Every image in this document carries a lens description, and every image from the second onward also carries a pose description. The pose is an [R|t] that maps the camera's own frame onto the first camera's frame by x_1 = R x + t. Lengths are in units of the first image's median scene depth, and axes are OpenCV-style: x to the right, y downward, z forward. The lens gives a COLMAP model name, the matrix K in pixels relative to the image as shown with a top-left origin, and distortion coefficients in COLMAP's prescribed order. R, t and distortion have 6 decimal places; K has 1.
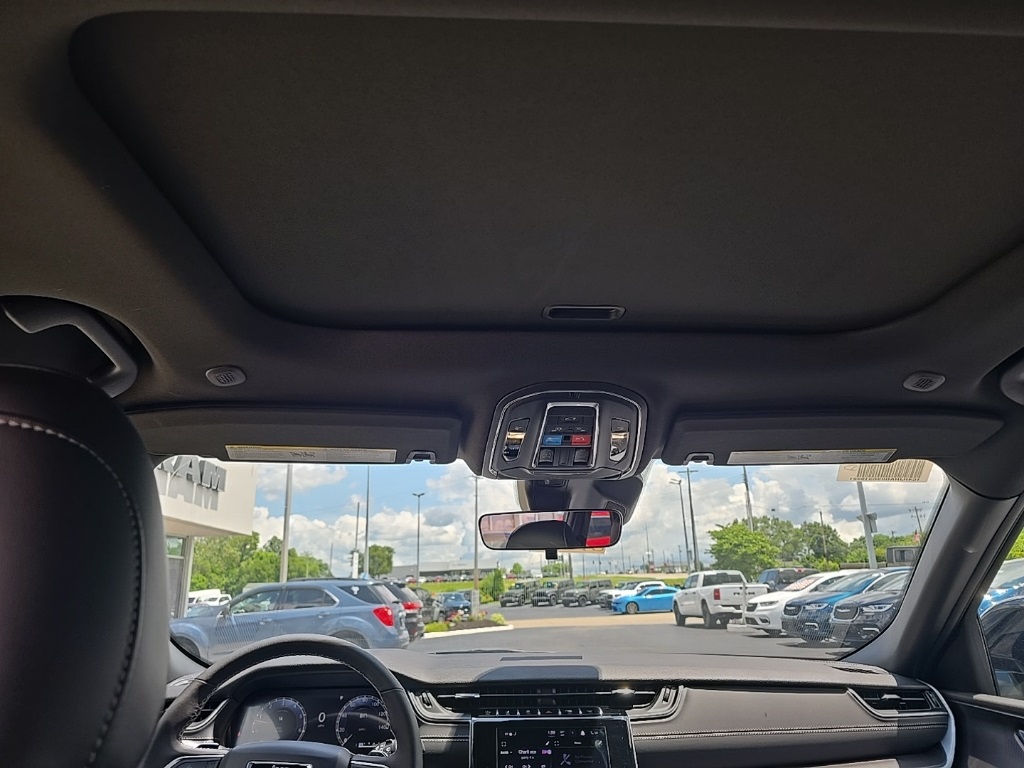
lens RADIAL K [[694.7, 0, 514.0], [0, 694.7, 378.8], [0, 0, 1]] dist [0.042831, -0.035117]
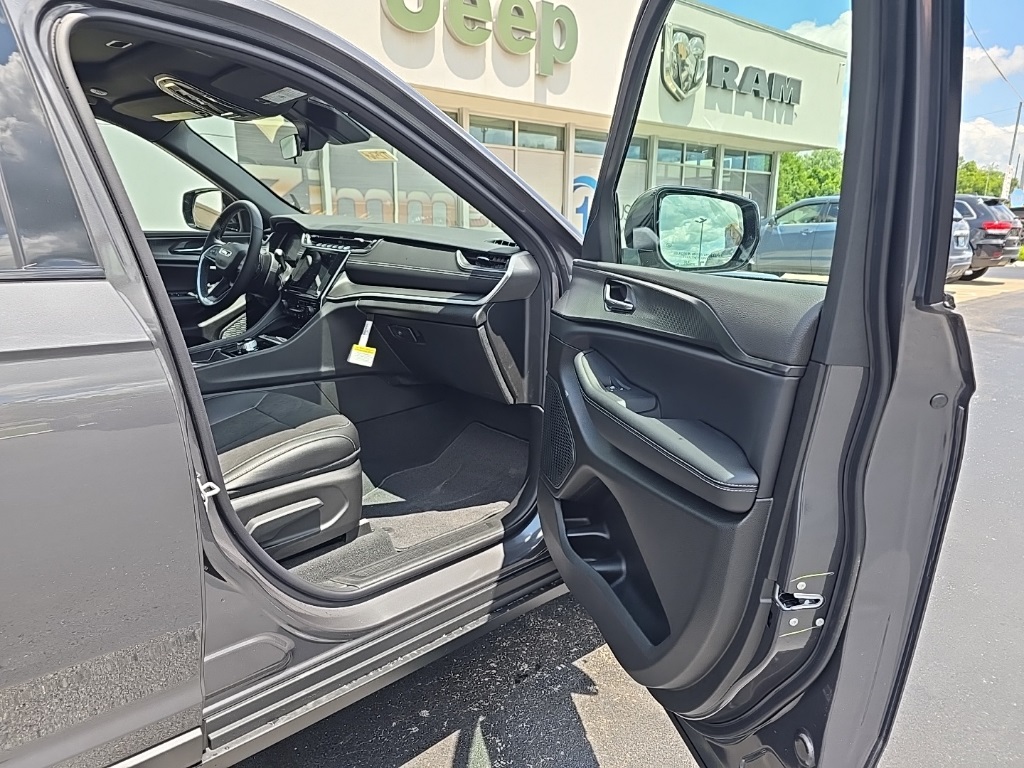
lens RADIAL K [[683.8, 0, 520.1], [0, 683.8, 385.6], [0, 0, 1]] dist [0.054025, -0.054767]
pose [[0.648739, 0.210754, -0.731246, 0.131677], [0.200189, 0.879784, 0.431166, 0.007928], [0.734209, -0.426101, 0.528560, 0.017220]]
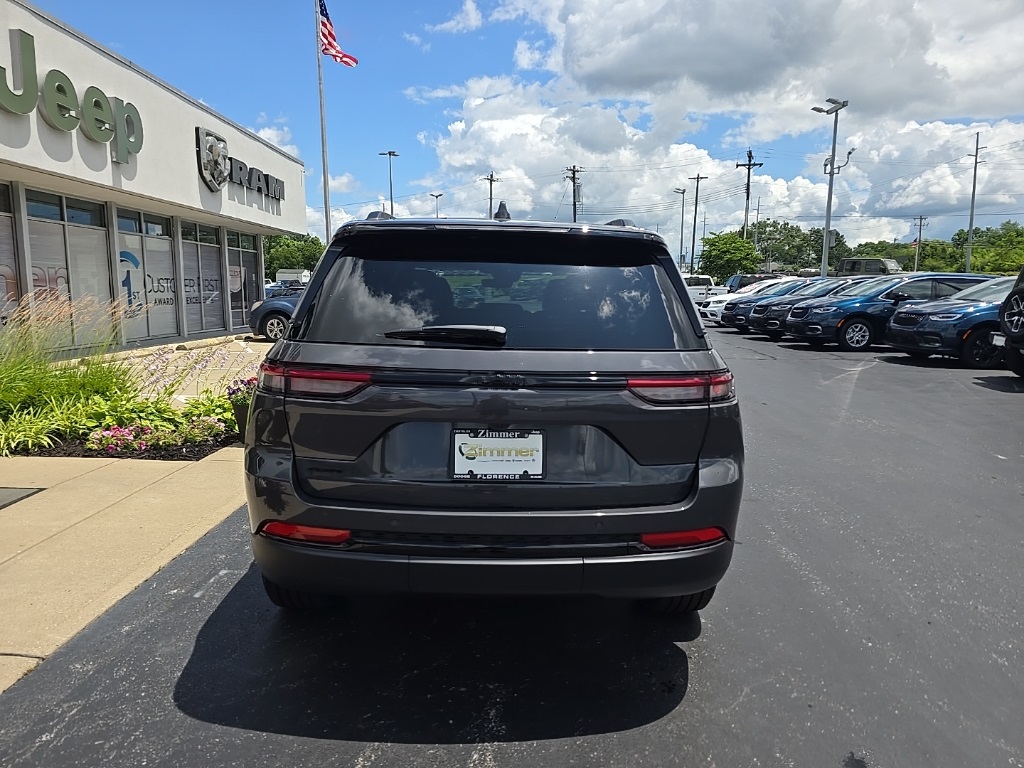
lens RADIAL K [[692.8, 0, 516.5], [0, 692.8, 386.0], [0, 0, 1]] dist [0.055998, -0.061662]
pose [[0.999363, 0.034101, -0.010480, 0.017563], [-0.026371, 0.903972, 0.426777, -0.078525], [0.024028, -0.426229, 0.904296, -0.238953]]
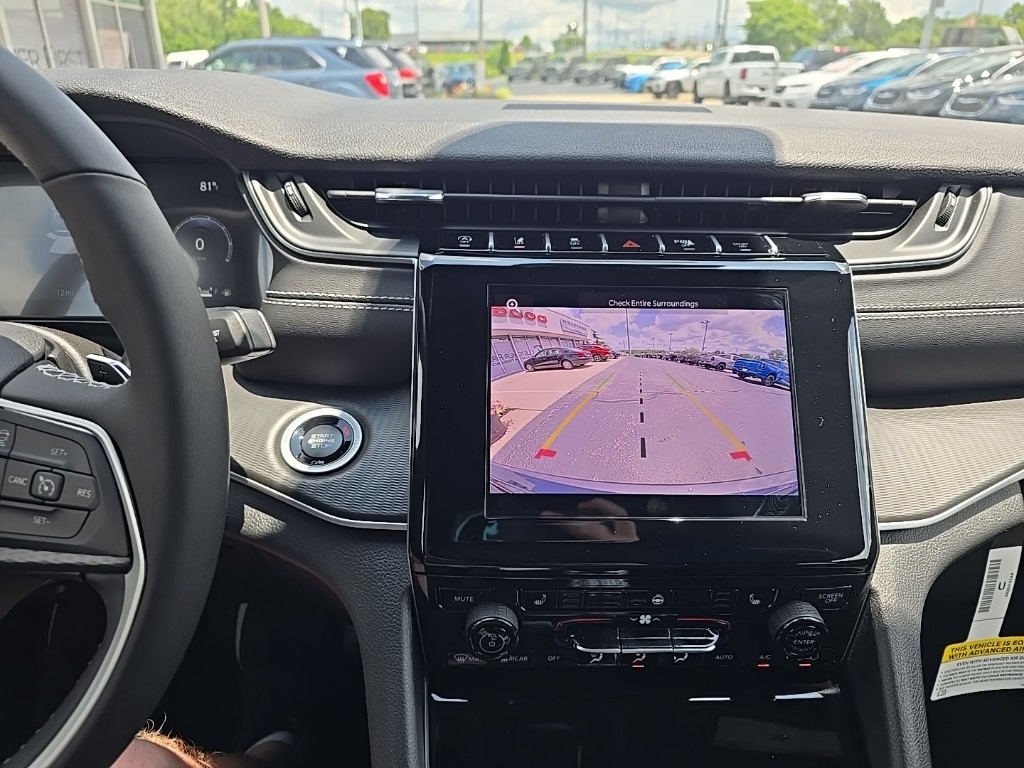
lens RADIAL K [[704.0, 0, 513.5], [0, 704.0, 385.2], [0, 0, 1]] dist [-0.005676, -0.008426]
pose [[0.999439, 0.033313, 0.003338, -0.000789], [-0.027227, 0.750734, 0.660044, 0.020940], [0.019482, -0.659765, 0.751220, 0.048649]]
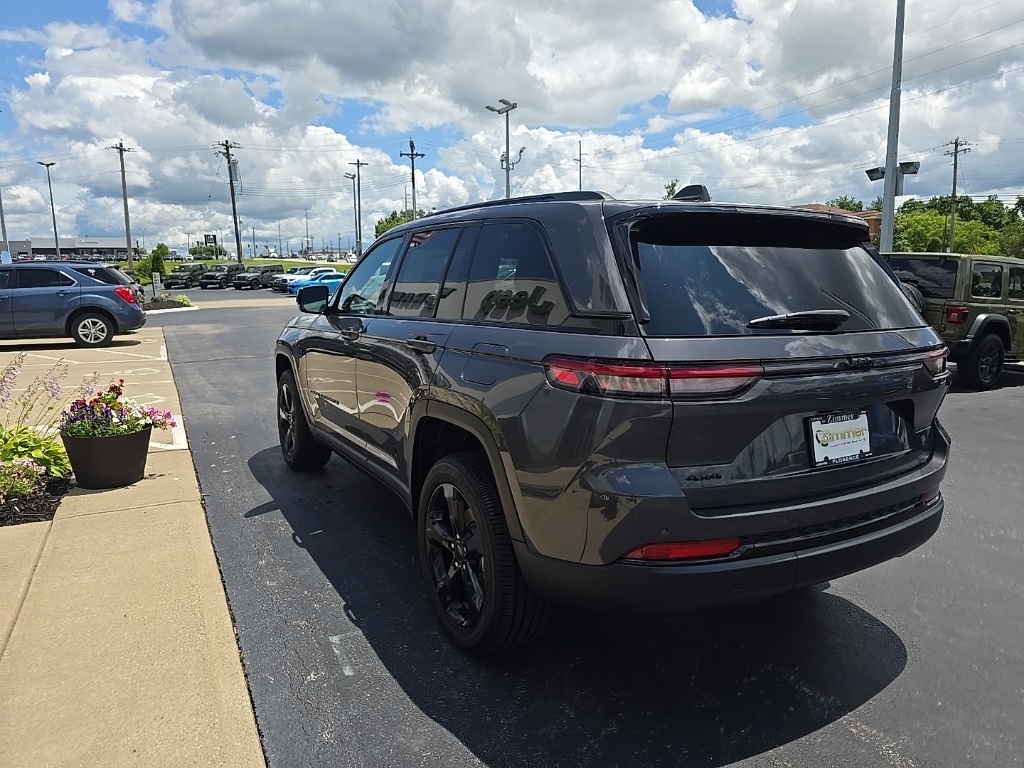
lens RADIAL K [[687.7, 0, 531.3], [0, 687.7, 414.8], [0, 0, 1]] dist [0.002254, -0.008725]
pose [[0.878660, -0.073967, 0.471683, -0.111543], [-0.158306, 0.886907, 0.433976, -0.060907], [-0.450439, -0.455988, 0.767580, -0.194558]]
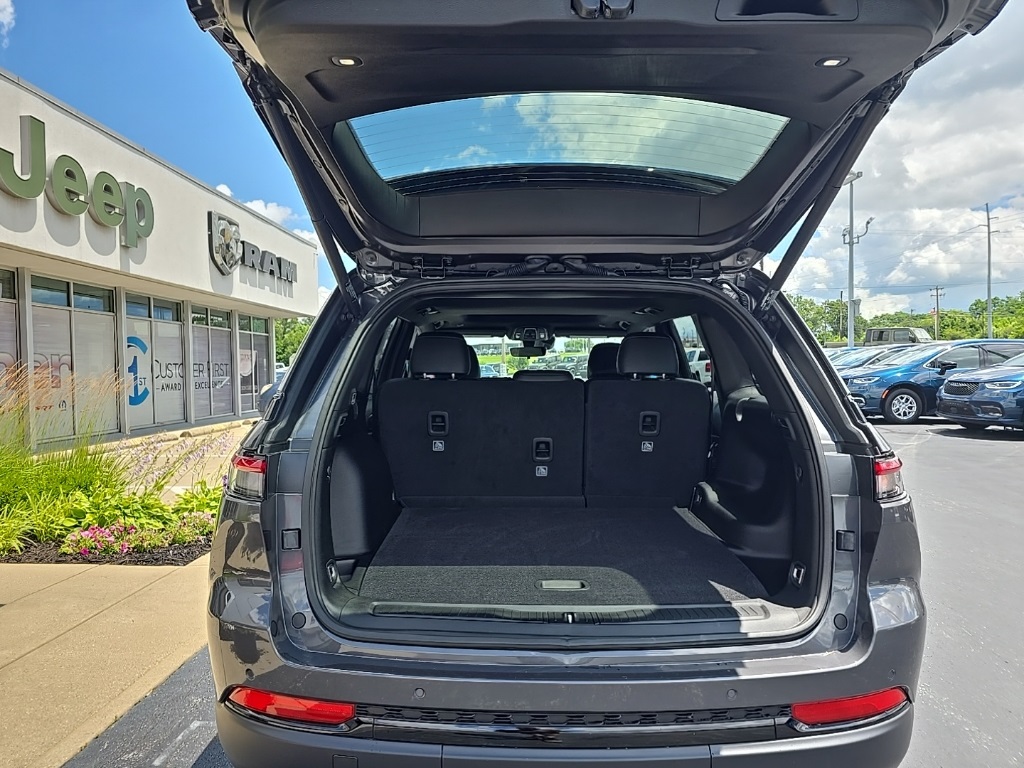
lens RADIAL K [[700.9, 0, 509.9], [0, 700.9, 387.6], [0, 0, 1]] dist [0.054197, -0.068323]
pose [[0.999101, 0.011178, -0.040890, 0.007888], [0.002679, 0.946027, 0.324078, -0.062536], [0.042306, -0.323896, 0.945146, -0.199891]]
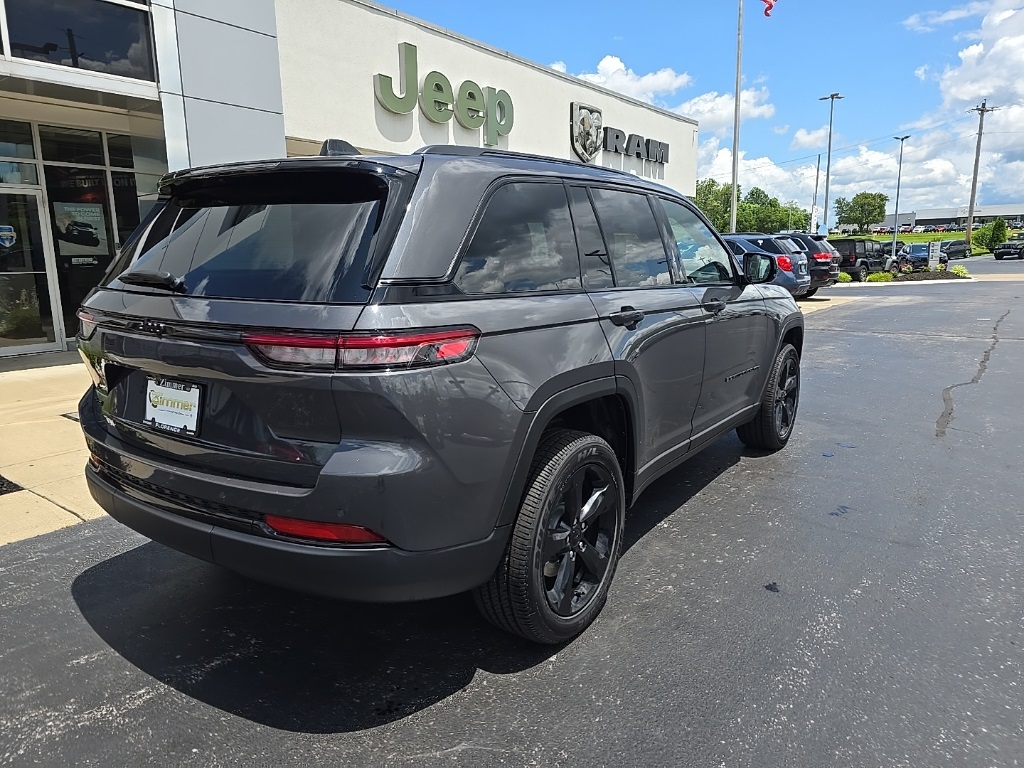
lens RADIAL K [[694.7, 0, 514.0], [0, 694.7, 378.8], [0, 0, 1]] dist [0.042831, -0.035117]
pose [[0.792455, 0.123757, -0.597243, 0.152532], [0.172351, 0.893856, 0.413905, -0.056322], [0.585072, -0.430936, 0.687011, -0.170329]]
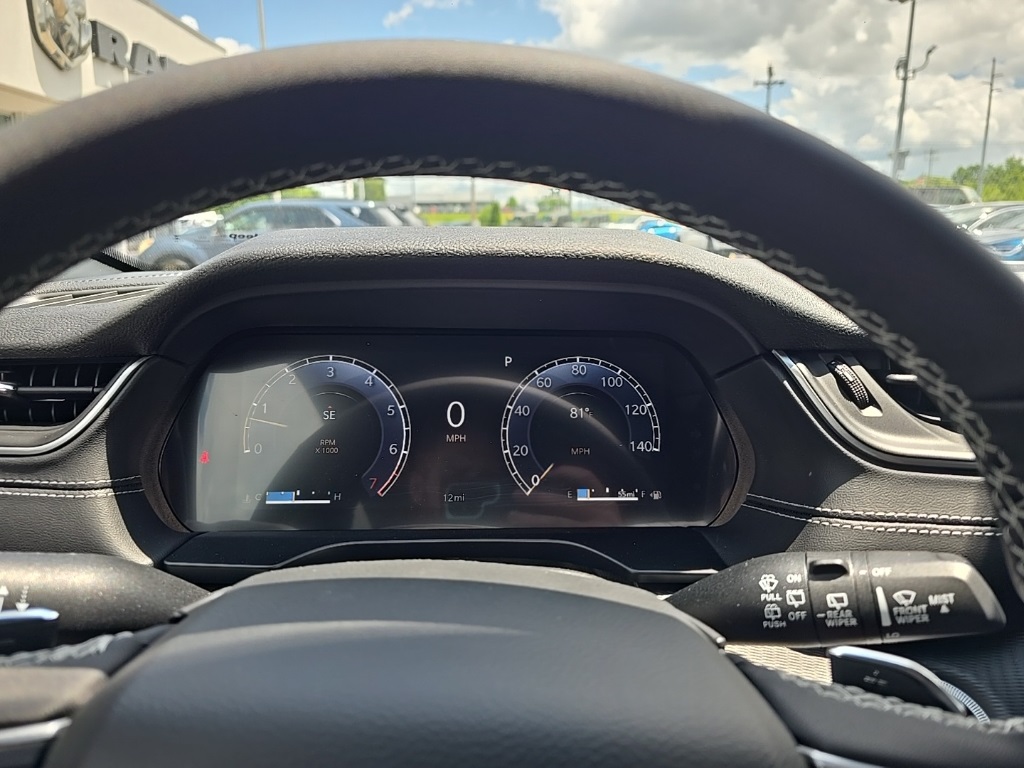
lens RADIAL K [[701.7, 0, 511.5], [0, 701.7, 384.3], [0, 0, 1]] dist [0.029922, -0.050460]
pose [[0.999543, 0.027379, 0.012806, -0.019331], [-0.030127, 0.868239, 0.495231, 0.023678], [0.002440, -0.495390, 0.868667, 0.055549]]
